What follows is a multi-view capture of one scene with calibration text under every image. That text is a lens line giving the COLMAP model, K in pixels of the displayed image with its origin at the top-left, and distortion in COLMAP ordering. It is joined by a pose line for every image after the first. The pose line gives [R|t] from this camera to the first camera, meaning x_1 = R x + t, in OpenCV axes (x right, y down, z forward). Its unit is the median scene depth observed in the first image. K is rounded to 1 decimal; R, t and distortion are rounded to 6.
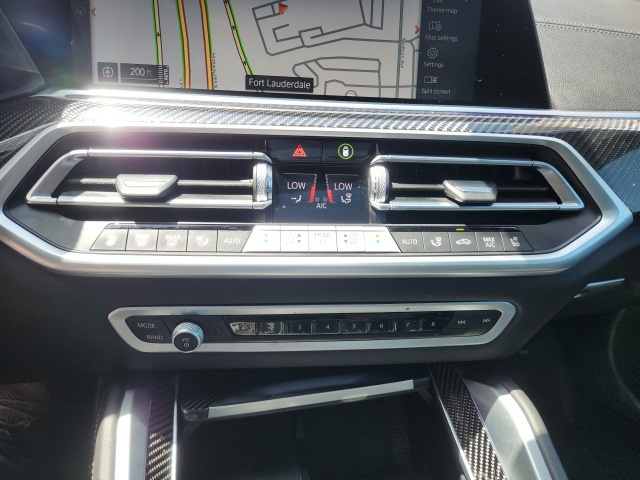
lens RADIAL K [[429.0, 0, 321.1], [0, 429.0, 238.0], [0, 0, 1]] dist [0.069885, -0.059995]
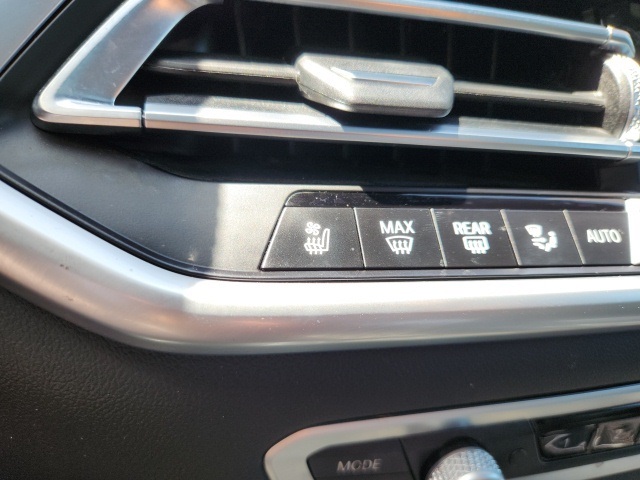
lens RADIAL K [[429.0, 0, 319.0], [0, 429.0, 240.3], [0, 0, 1]] dist [0.069885, -0.059995]
pose [[0.975497, -0.023396, 0.218766, -0.512888], [0.026525, 0.999583, -0.011376, 0.008205], [-0.218409, 0.016900, 0.975711, 0.629185]]
